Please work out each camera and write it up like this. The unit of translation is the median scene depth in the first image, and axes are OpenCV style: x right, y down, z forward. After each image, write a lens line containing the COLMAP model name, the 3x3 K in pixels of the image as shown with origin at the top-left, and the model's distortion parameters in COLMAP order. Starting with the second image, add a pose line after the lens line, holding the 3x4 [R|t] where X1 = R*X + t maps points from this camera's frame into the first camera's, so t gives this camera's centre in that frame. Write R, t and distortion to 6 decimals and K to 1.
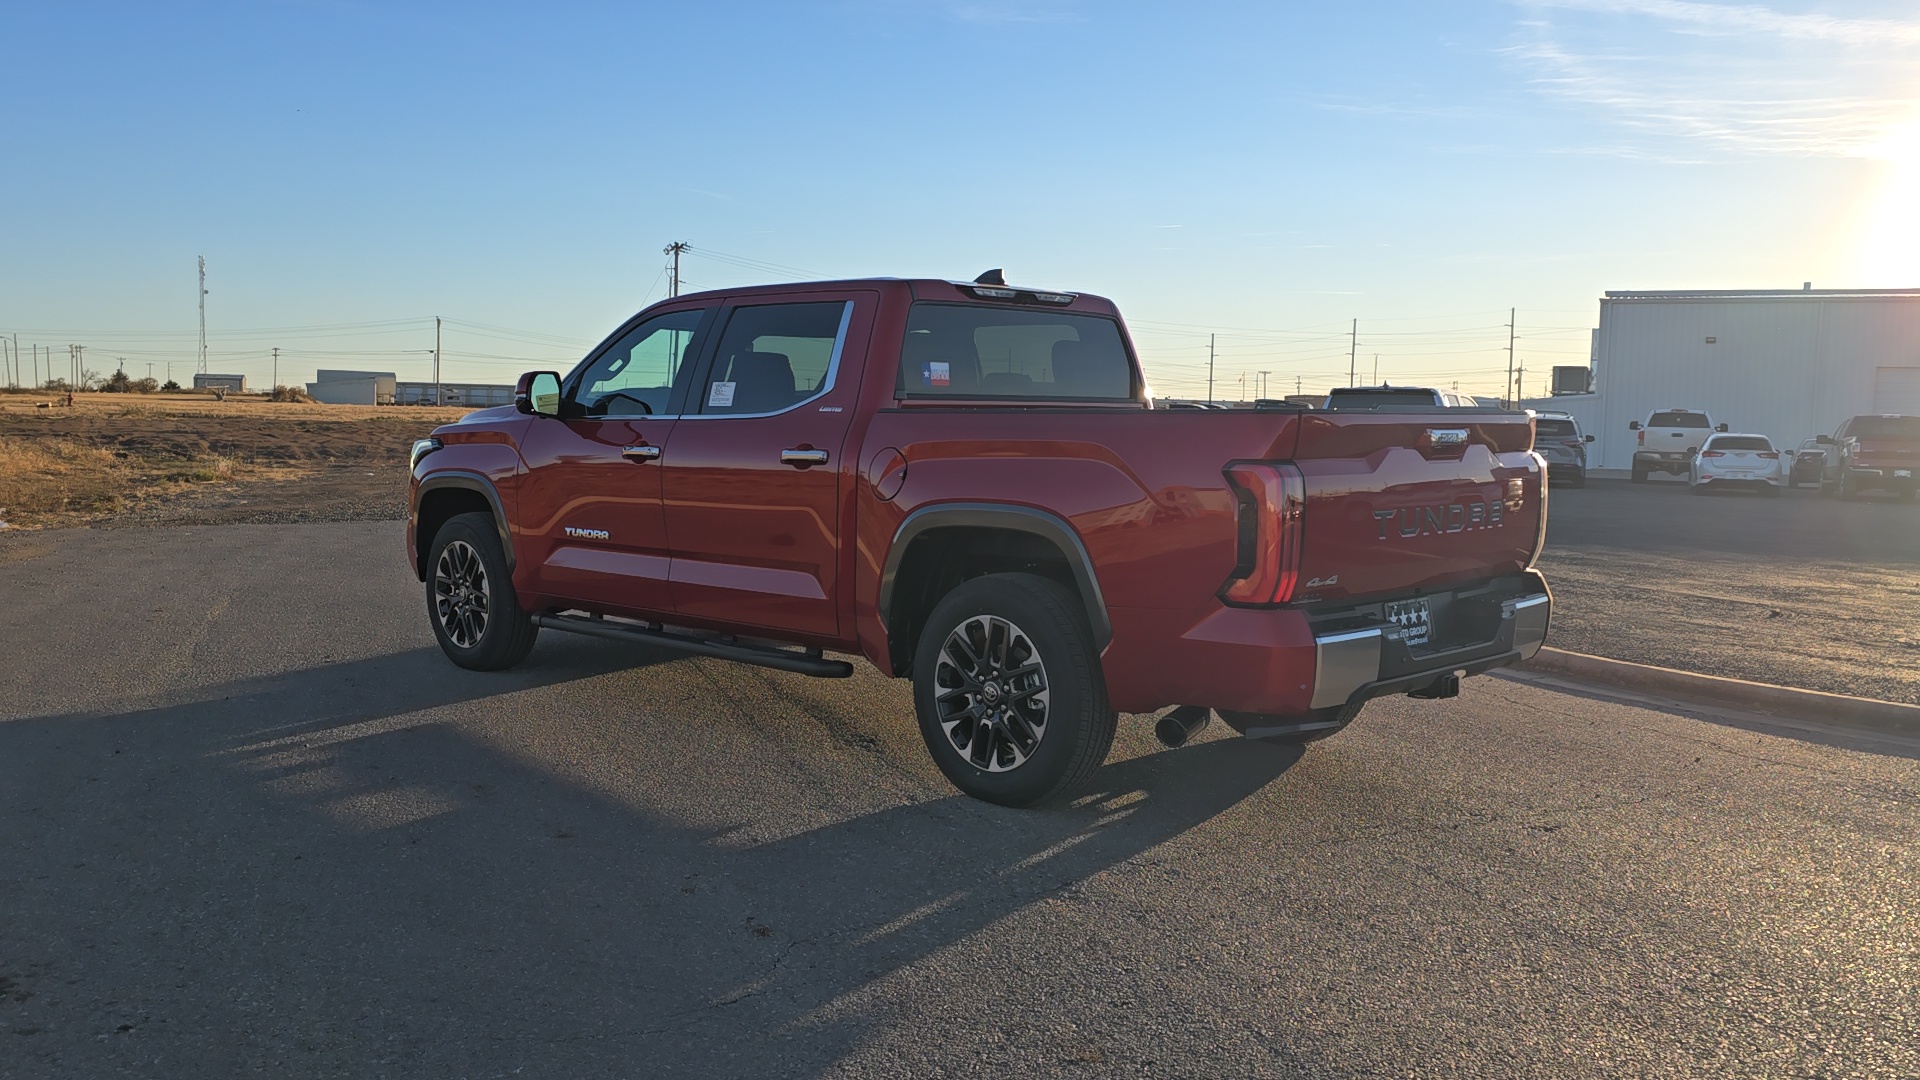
lens RADIAL K [[1567.3, 0, 960.0], [0, 1567.3, 540.0], [0, 0, 1]] dist [-0.006769, 0.013501]
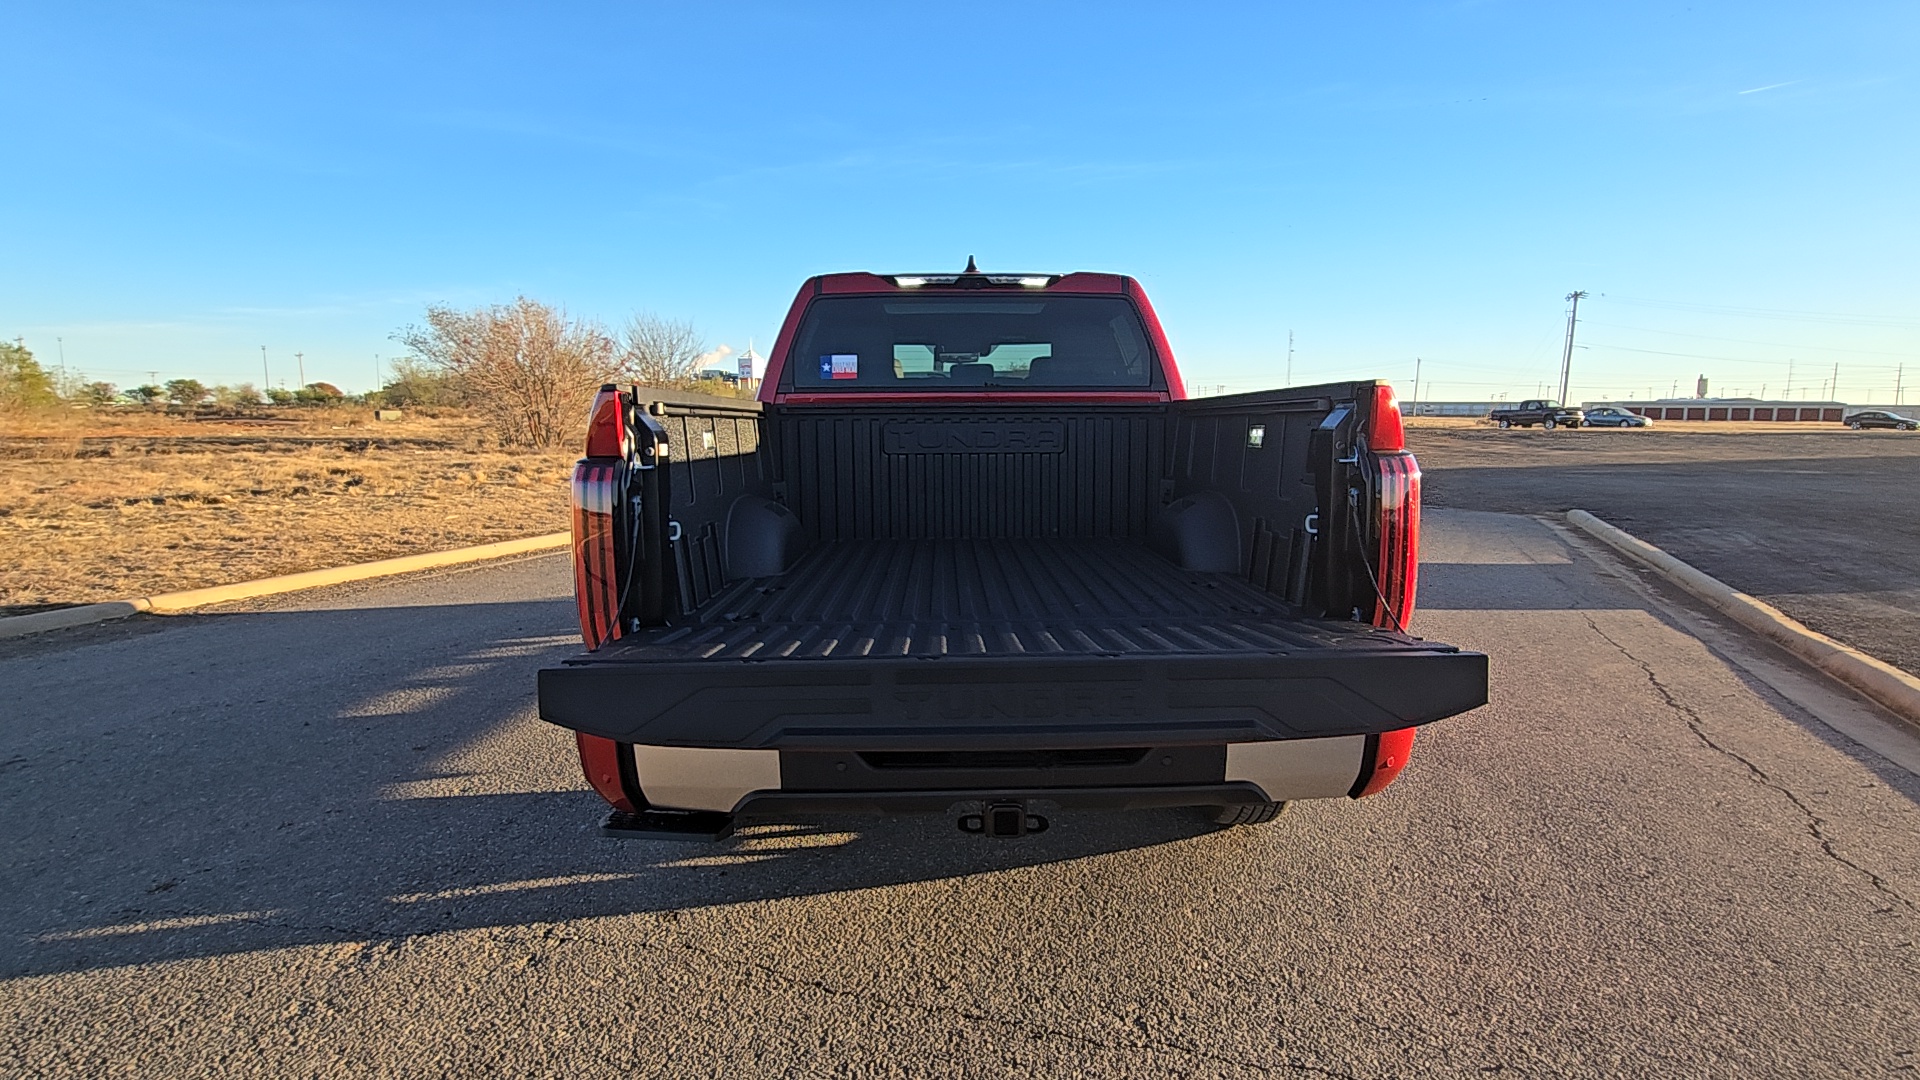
lens RADIAL K [[951.3, 0, 957.4], [0, 951.3, 583.6], [0, 0, 1]] dist [-0.001540, -0.000193]
pose [[0.720203, 0.106501, -0.685540, 0.394760], [-0.046070, 0.993307, 0.105915, -0.030879], [0.692232, -0.044698, 0.720290, 0.511094]]
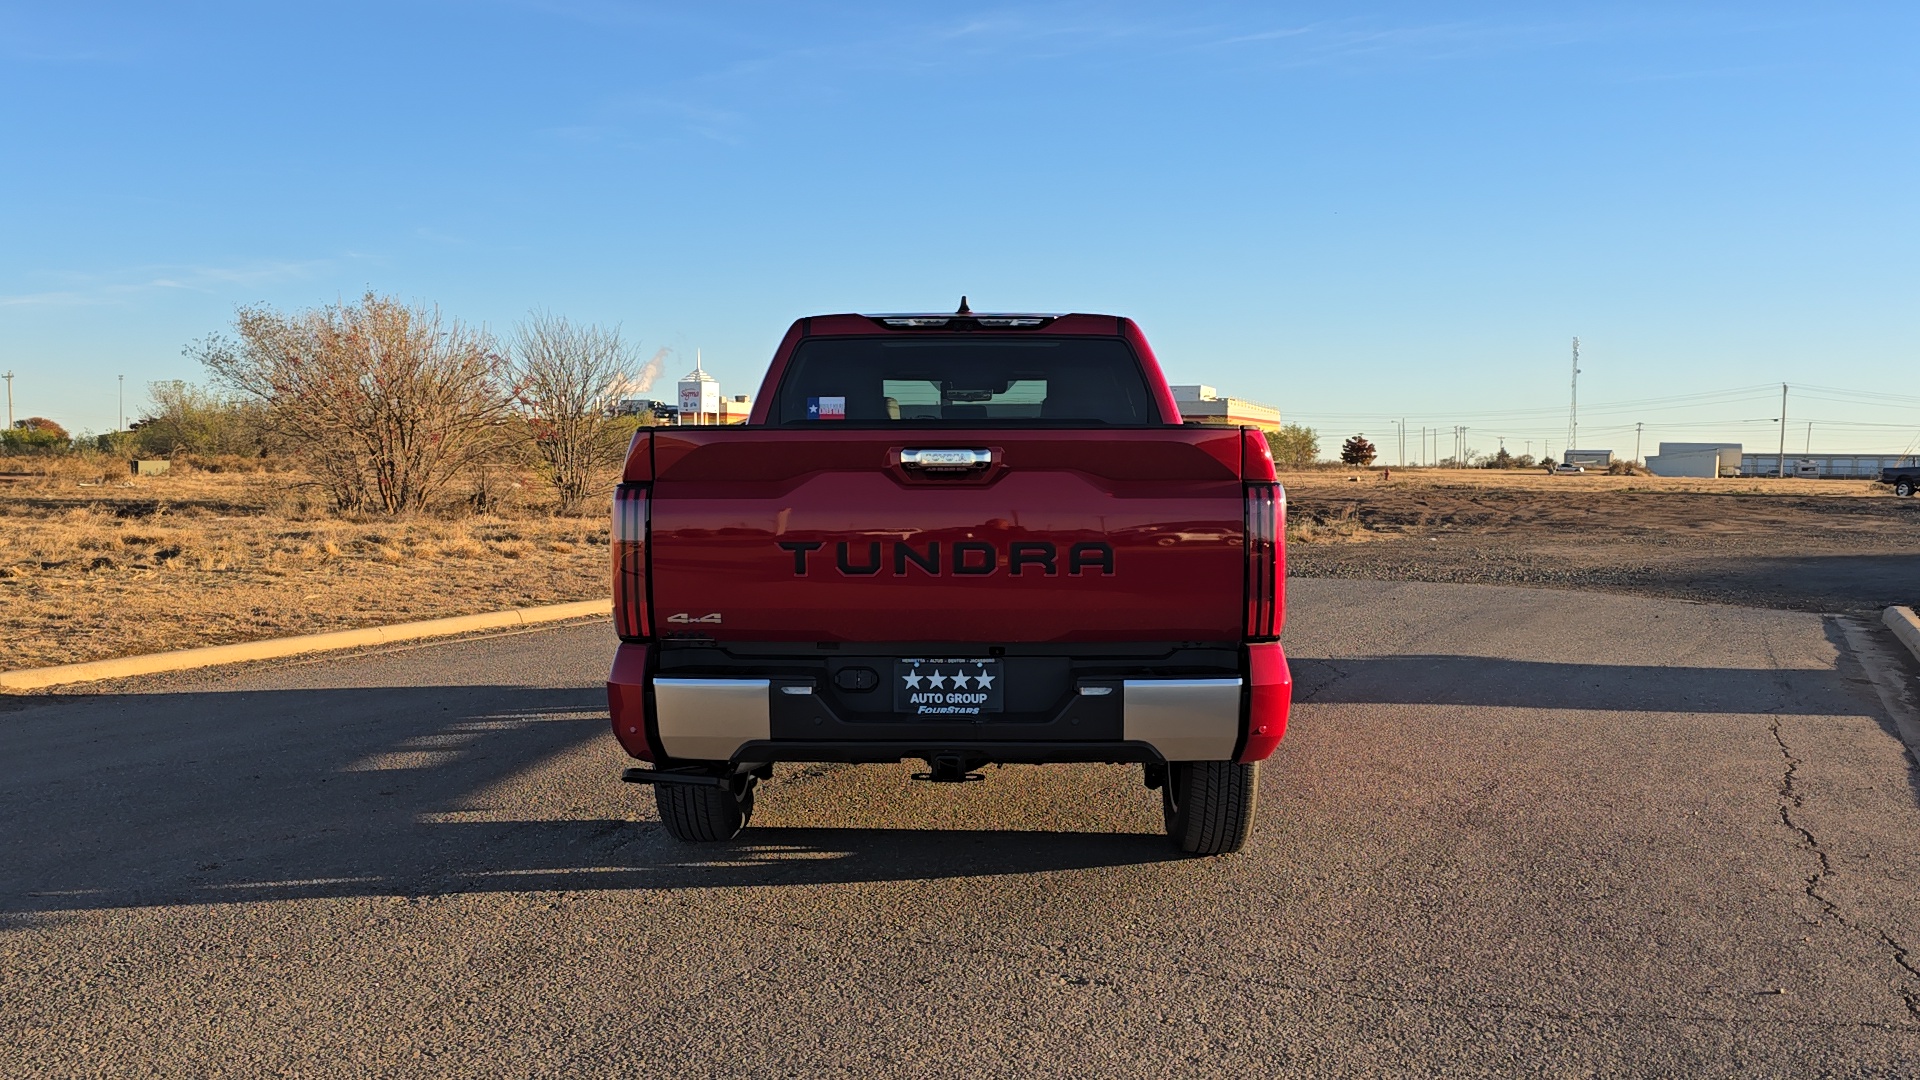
lens RADIAL K [[1567.3, 0, 960.0], [0, 1567.3, 540.0], [0, 0, 1]] dist [-0.006769, 0.013501]
pose [[0.690156, 0.019486, -0.723398, 0.640829], [-0.053268, 0.998294, -0.023929, -0.002883], [0.721698, 0.055049, 0.690016, 0.318745]]
